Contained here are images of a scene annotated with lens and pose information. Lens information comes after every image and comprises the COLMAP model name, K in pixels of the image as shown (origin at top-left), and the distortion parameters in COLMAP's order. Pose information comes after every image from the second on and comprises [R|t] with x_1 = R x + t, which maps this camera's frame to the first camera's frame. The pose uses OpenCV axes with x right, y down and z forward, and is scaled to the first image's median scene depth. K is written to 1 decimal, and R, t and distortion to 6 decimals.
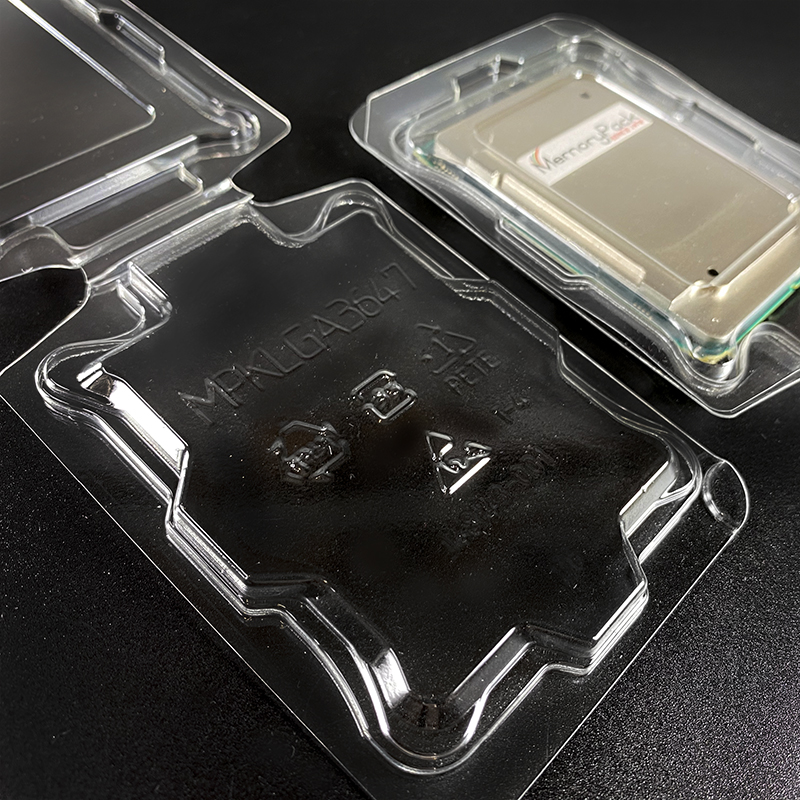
lens RADIAL K [[1260.7, 0, 400.0], [0, 1260.7, 400.0], [0, 0, 1]] dist [-0.026232, -0.111950]
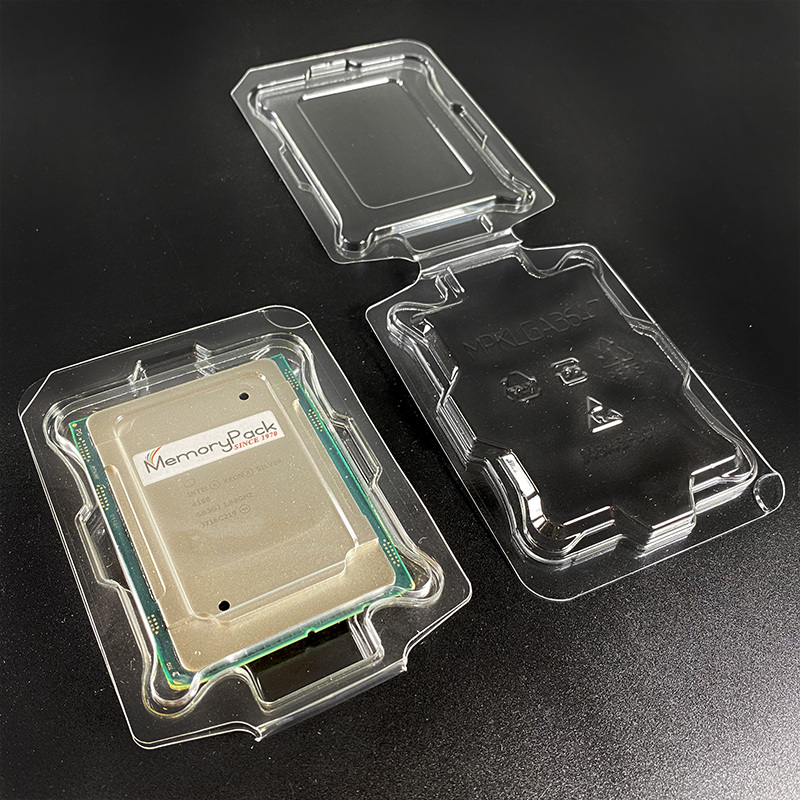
lens RADIAL K [[868.0, 0, 400.0], [0, 868.0, 400.0], [0, 0, 1]] dist [0.222288, -1.090688]
pose [[0.949338, 0.243617, -0.198515, 0.009925], [-0.238827, 0.969870, 0.048103, 0.022755], [0.204253, 0.001745, 0.978917, -0.157723]]
